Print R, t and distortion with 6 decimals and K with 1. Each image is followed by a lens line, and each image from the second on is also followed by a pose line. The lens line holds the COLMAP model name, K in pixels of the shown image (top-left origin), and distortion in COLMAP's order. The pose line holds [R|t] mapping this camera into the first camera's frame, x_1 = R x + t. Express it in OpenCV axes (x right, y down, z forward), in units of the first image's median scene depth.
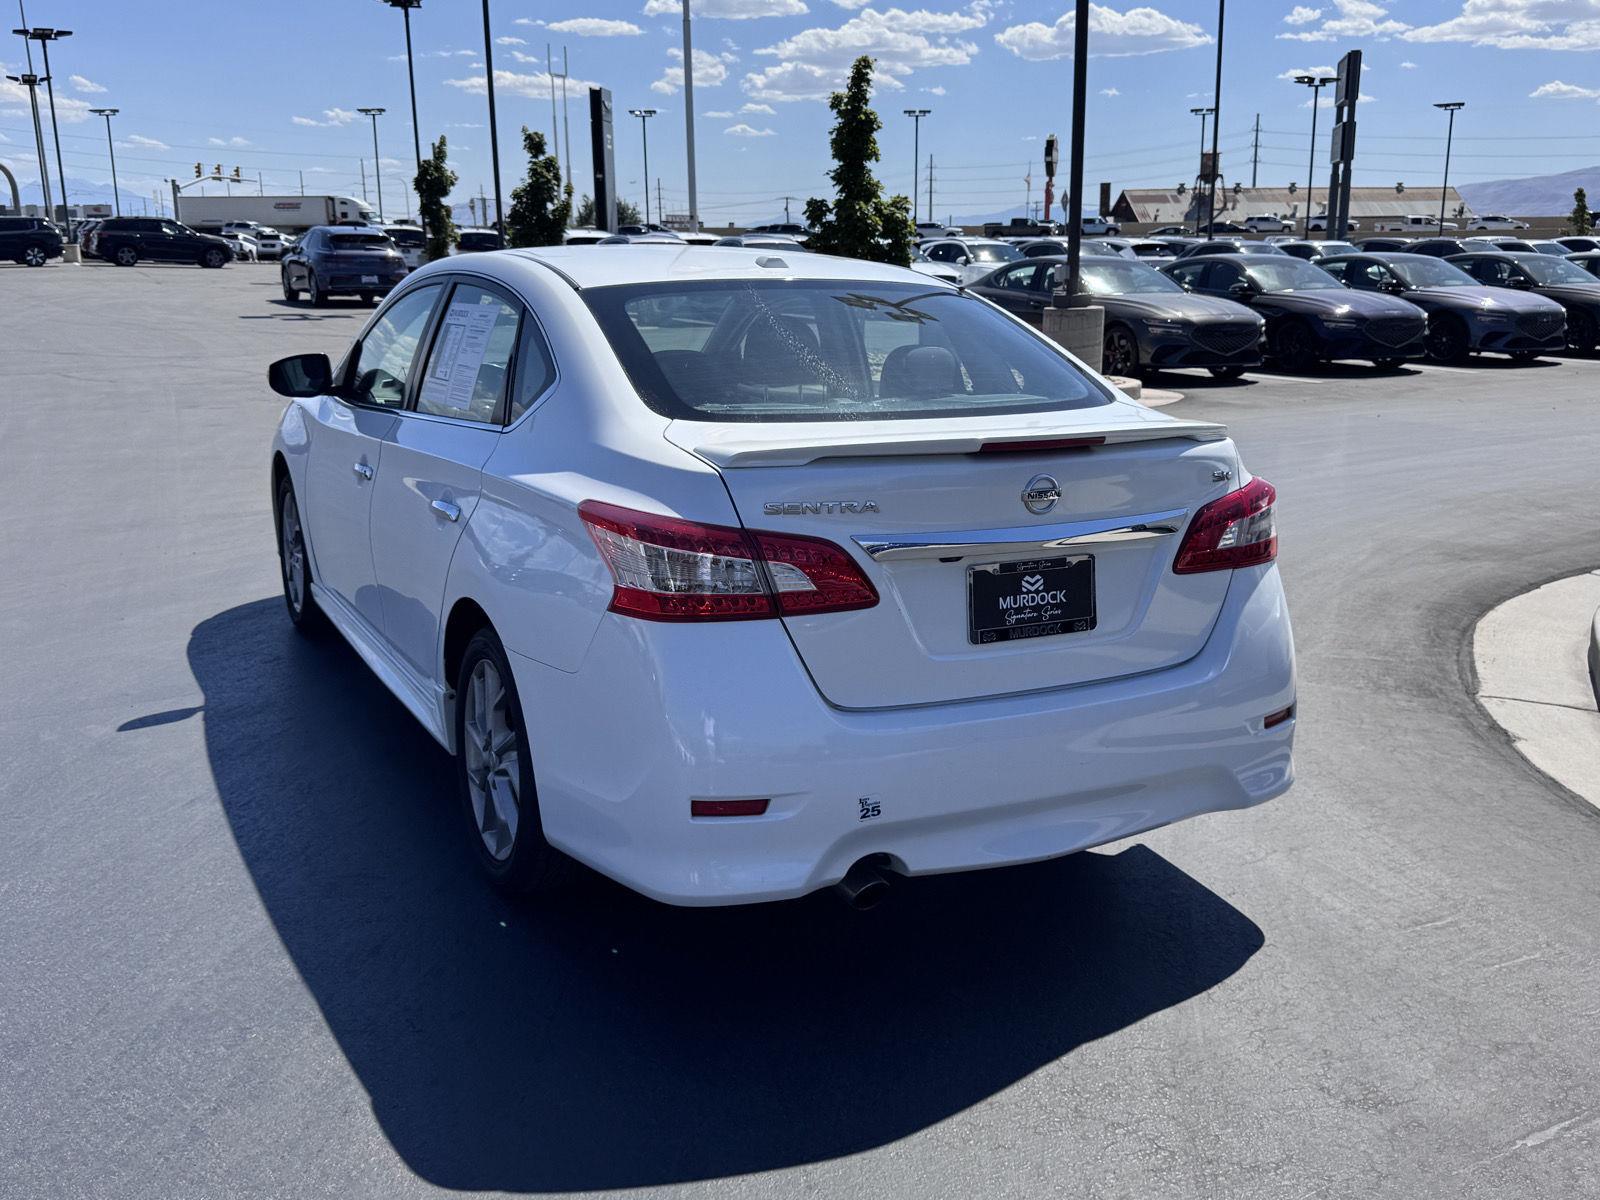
lens RADIAL K [[1522.2, 0, 814.4], [0, 1522.2, 611.9], [0, 0, 1]] dist [0.028919, 0.000000]
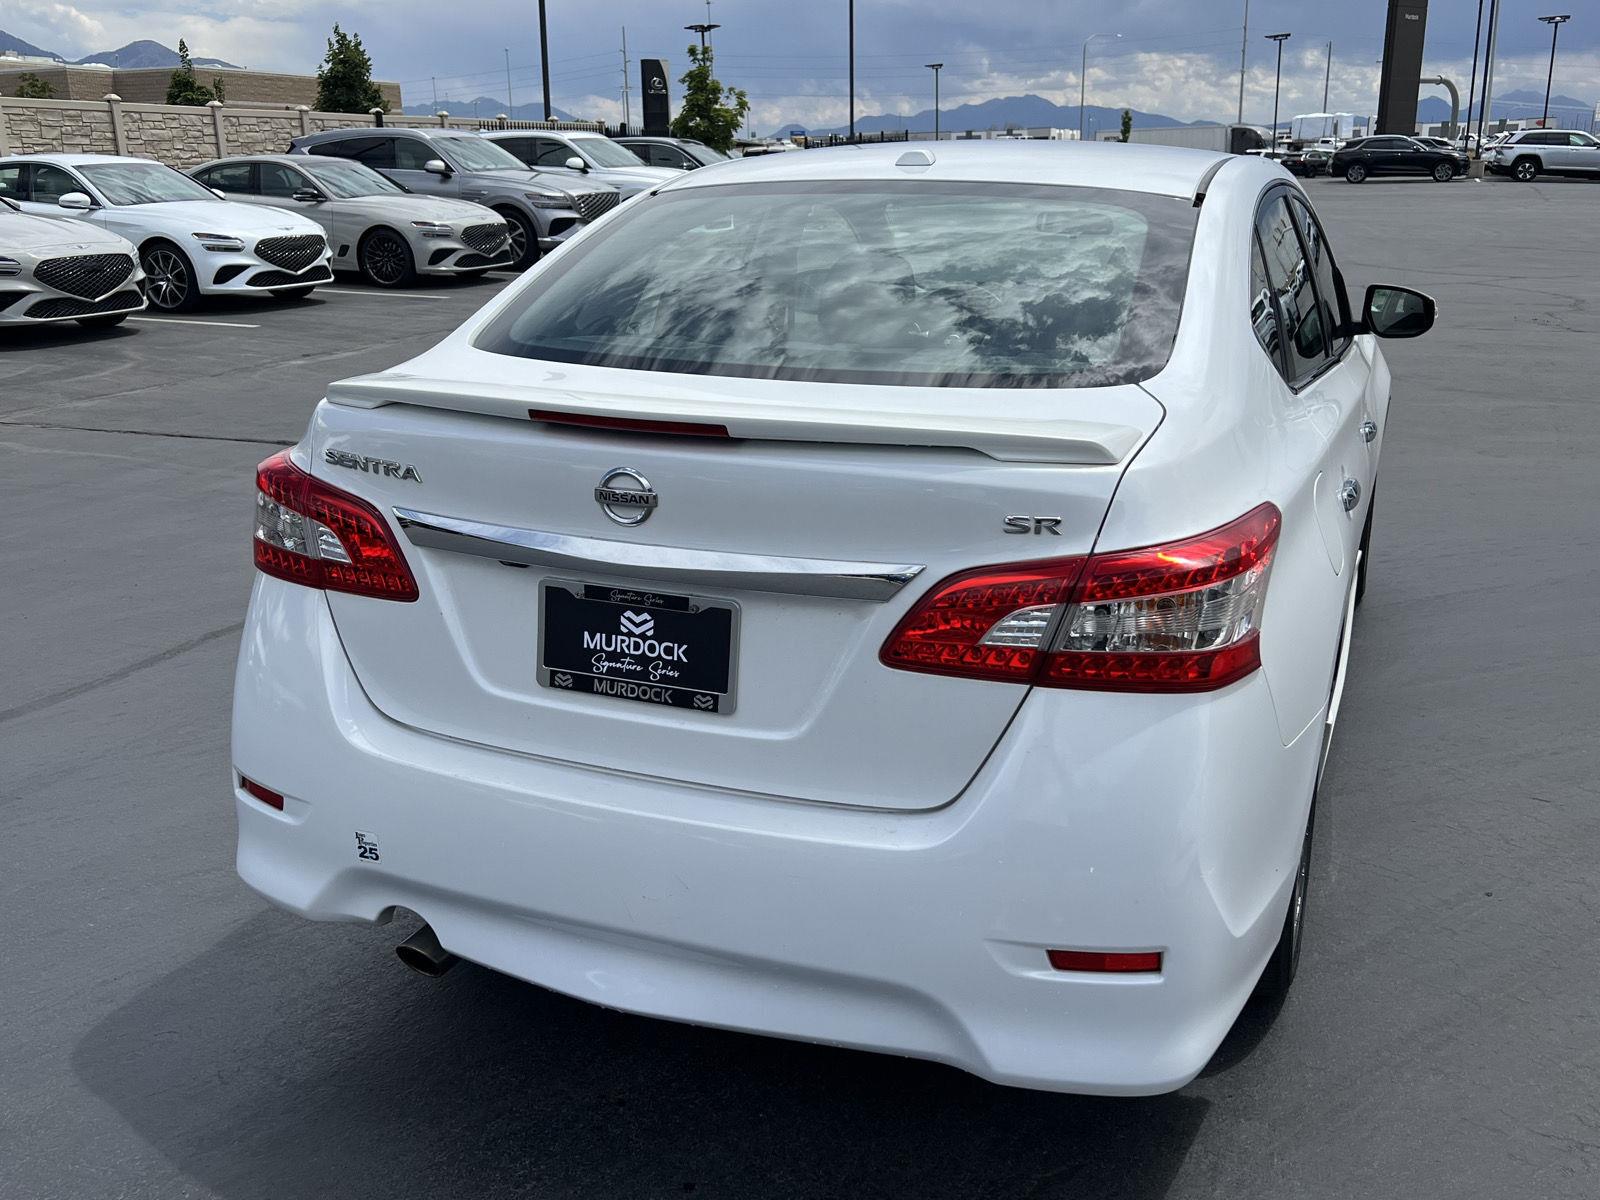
lens RADIAL K [[1534.0, 0, 768.4], [0, 1534.0, 614.4], [0, 0, 1]] dist [0.017345, 0.000000]
pose [[0.631773, 0.211923, -0.745622, 0.691636], [-0.173763, 0.976141, 0.130210, -0.122308], [0.755427, 0.047298, 0.653524, 0.585008]]
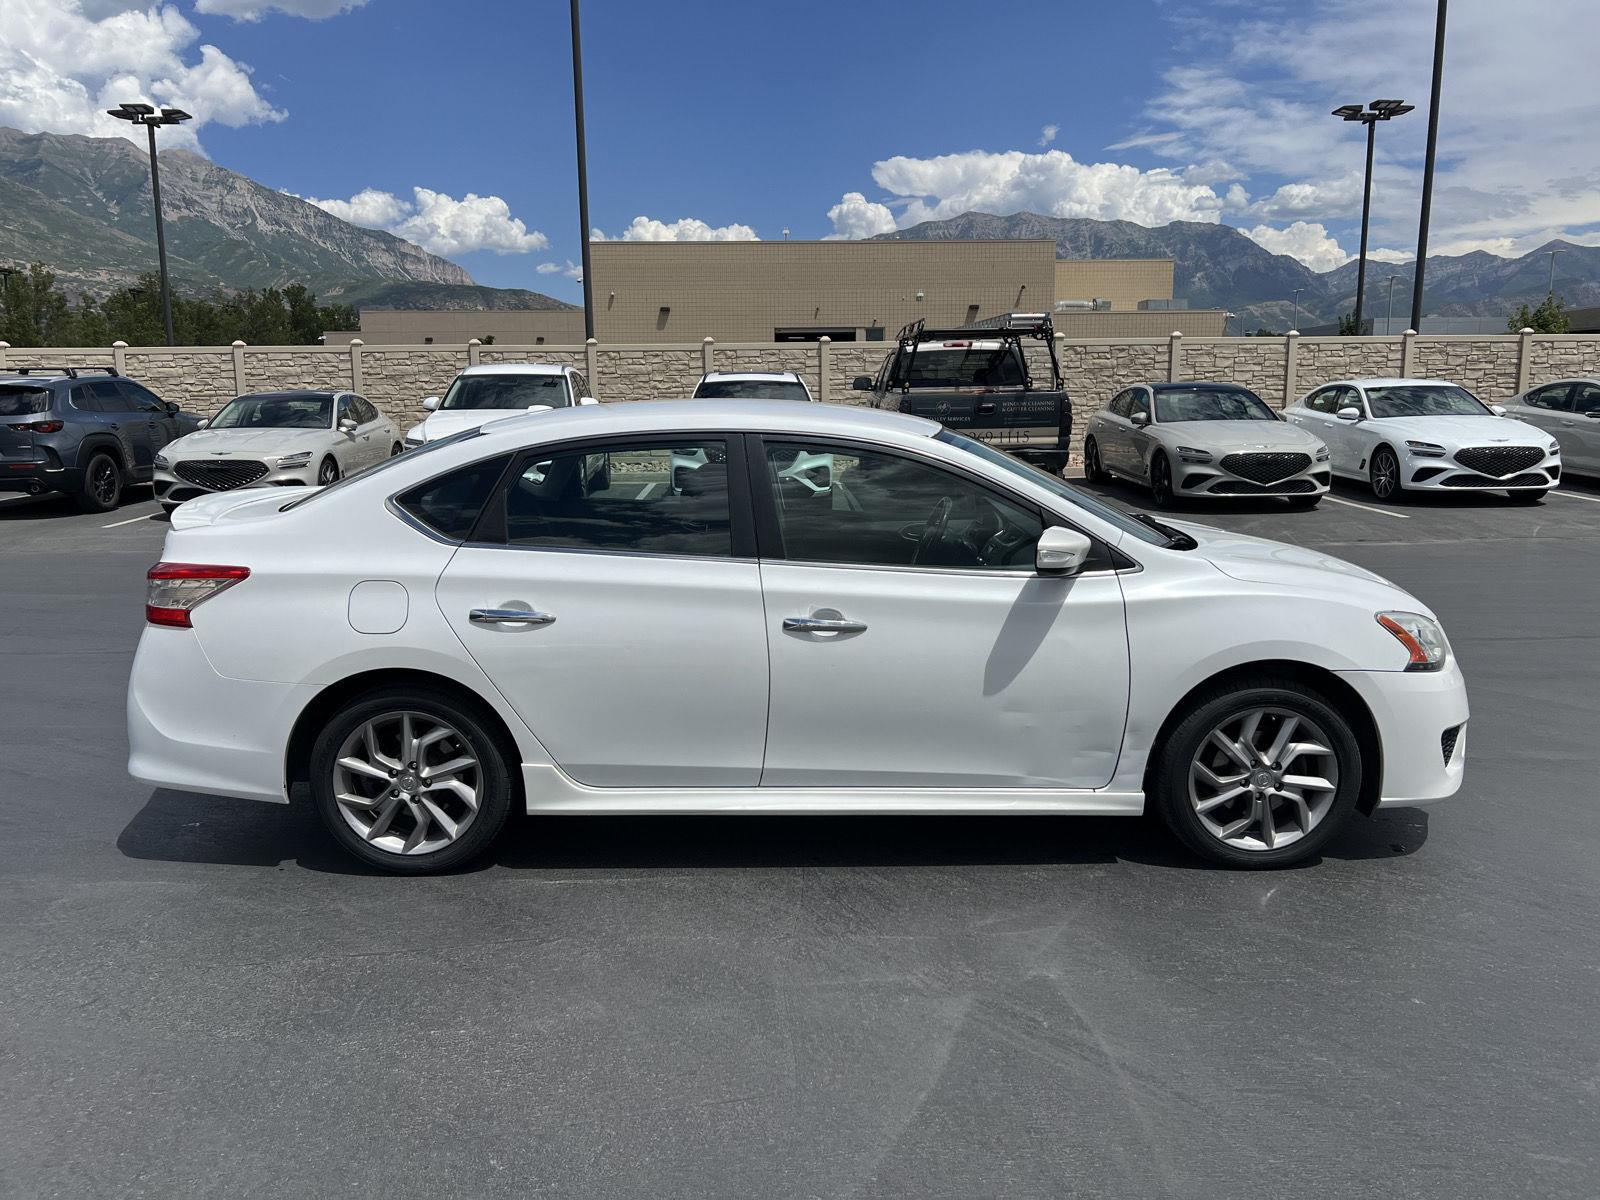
lens RADIAL K [[1243.4, 0, 779.1], [0, 1243.4, 610.3], [0, 0, 1]] dist [0.014217, -0.009019]
pose [[-0.464536, 0.157808, -0.871380, 1.157606], [-0.202496, 0.938994, 0.278004, -0.540267], [0.862091, 0.305594, -0.404241, 2.205443]]
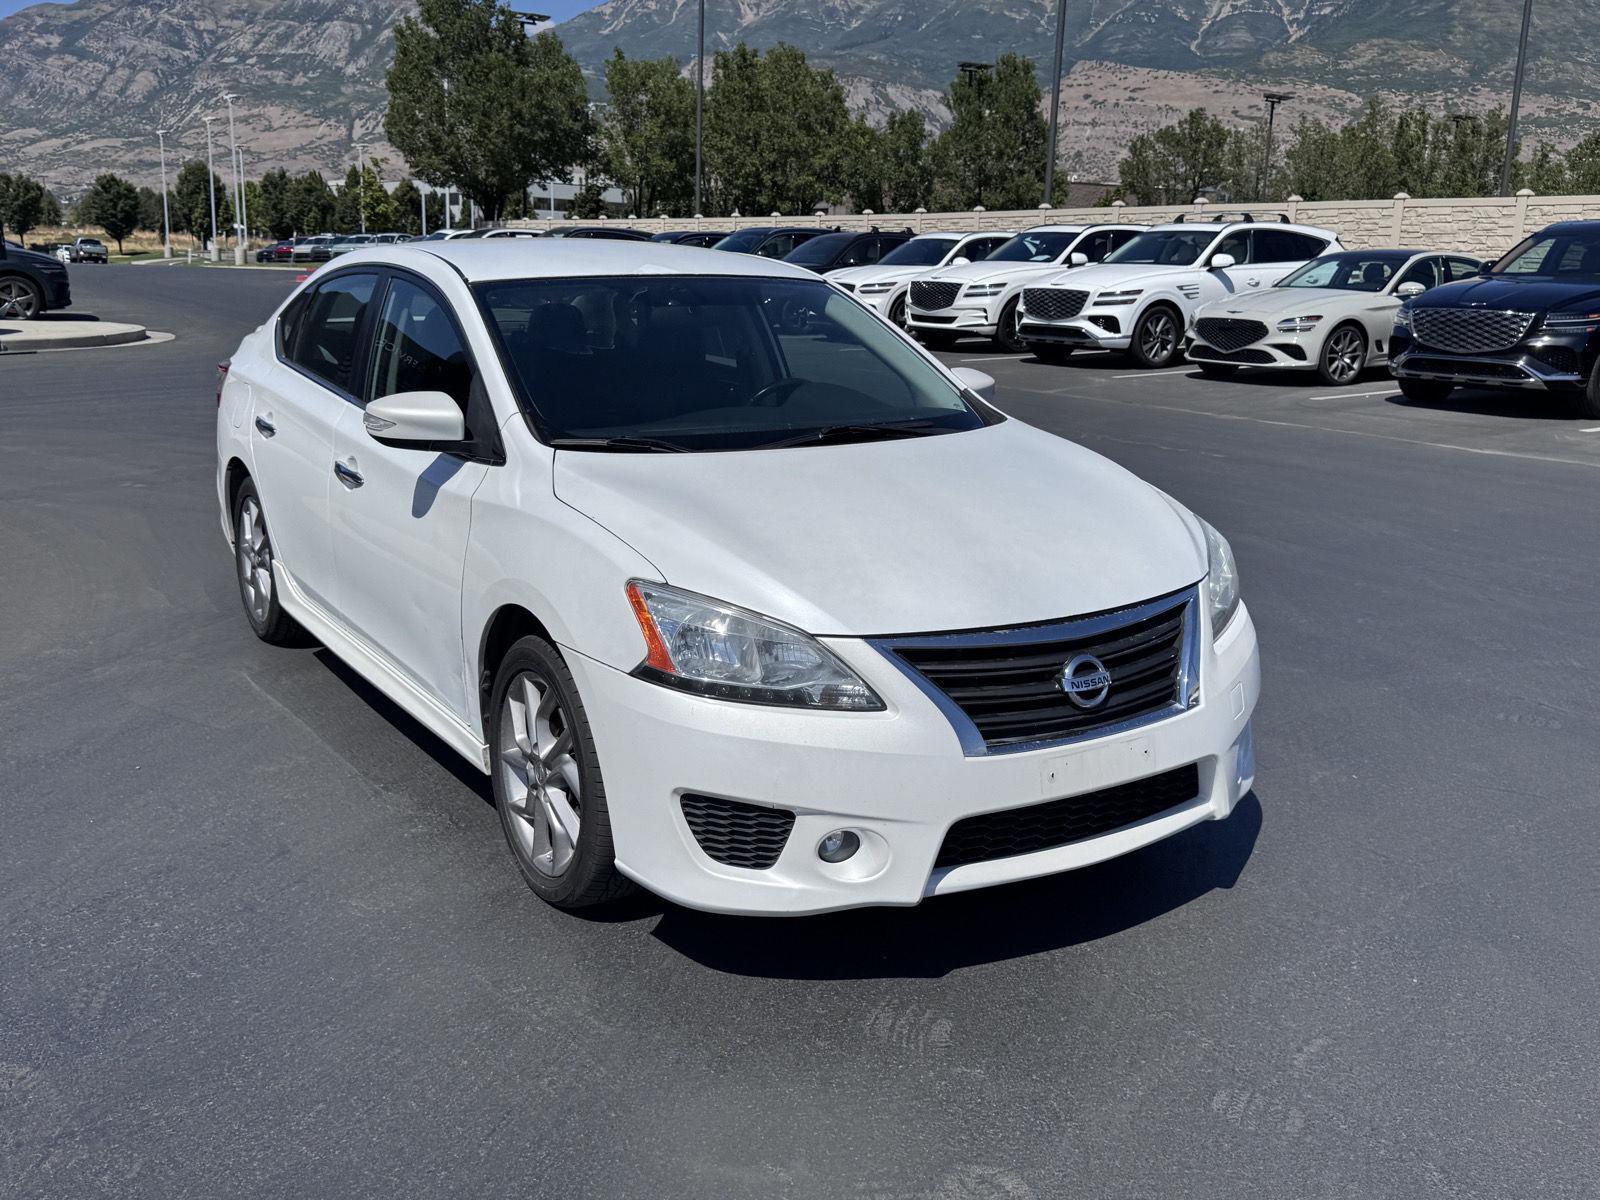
lens RADIAL K [[1522.2, 0, 798.1], [0, 1522.2, 605.8], [0, 0, 1]] dist [0.028919, 0.000000]
pose [[-0.996045, -0.001880, -0.088826, -0.245135], [-0.041994, 0.891009, 0.452039, -0.753030], [0.078295, 0.453982, -0.887564, 3.130275]]
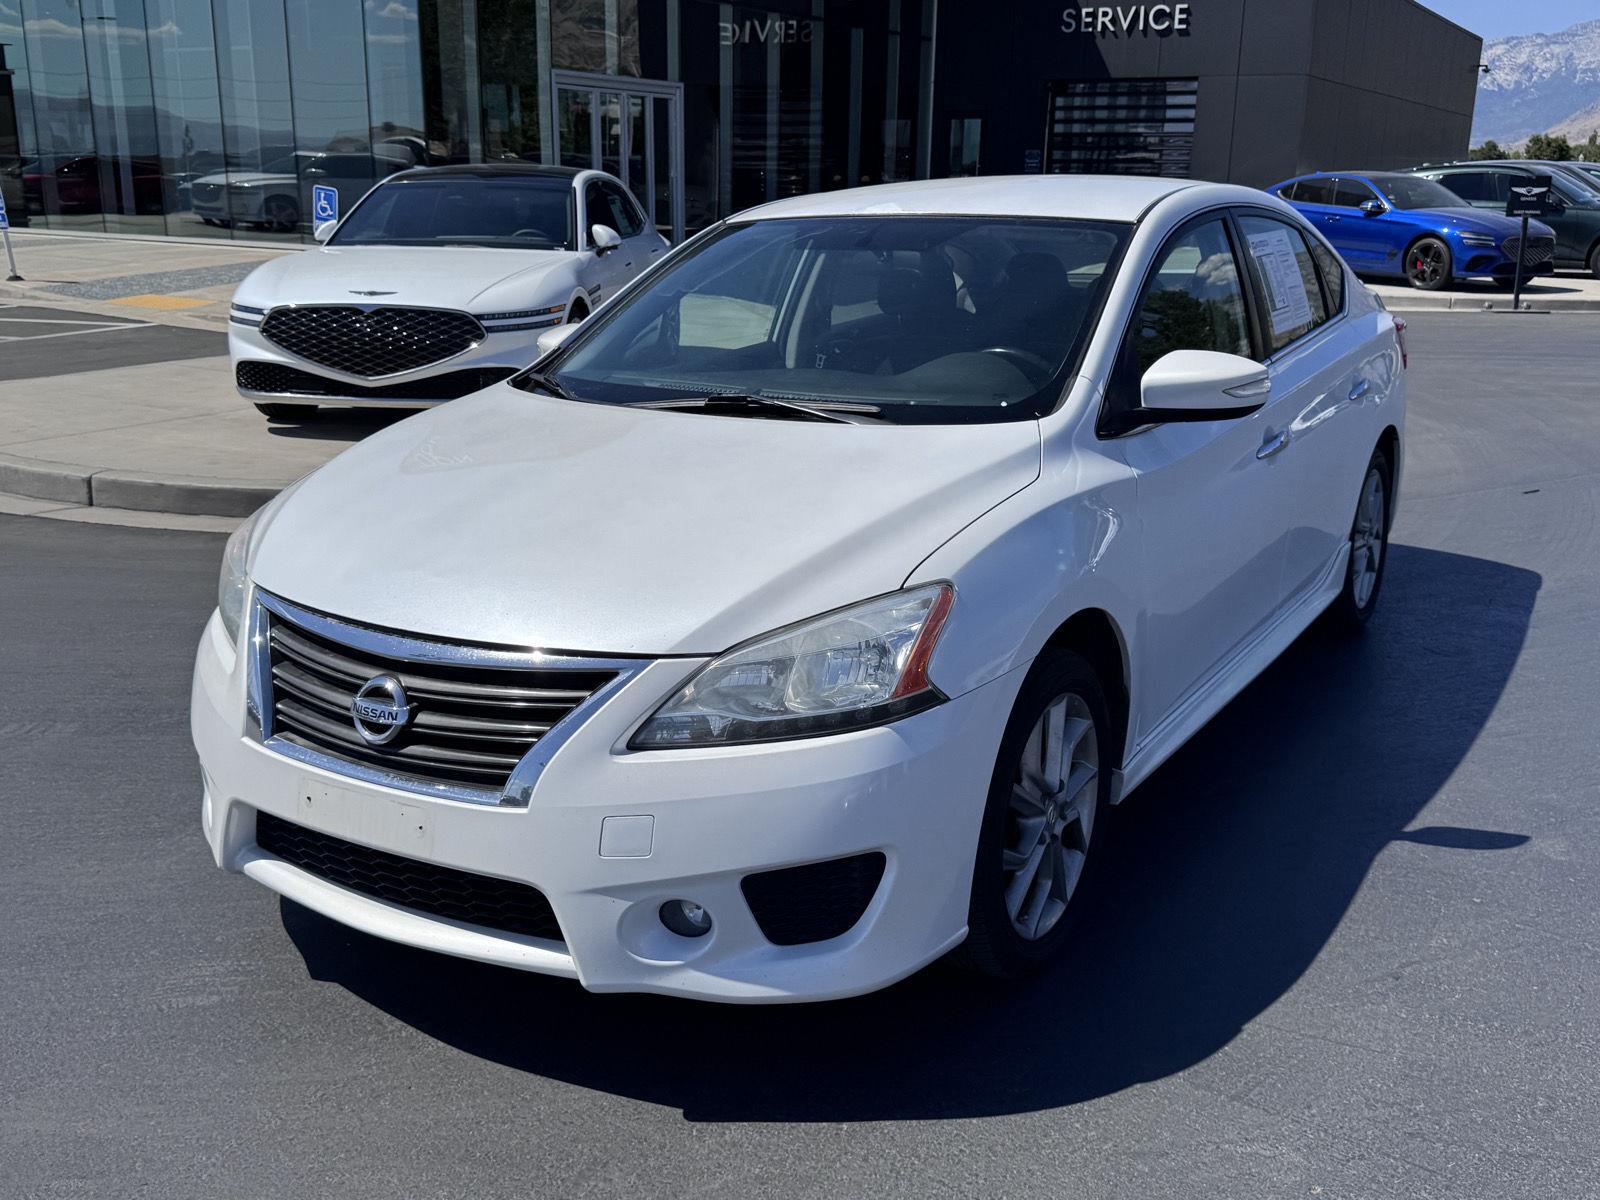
lens RADIAL K [[1522.2, 0, 786.9], [0, 1522.2, 611.4], [0, 0, 1]] dist [0.028919, 0.000000]
pose [[-0.512462, -0.236488, 0.825504, -1.311294], [0.197064, 0.903285, 0.381106, -0.573638], [-0.835792, 0.357980, -0.416296, 2.401087]]
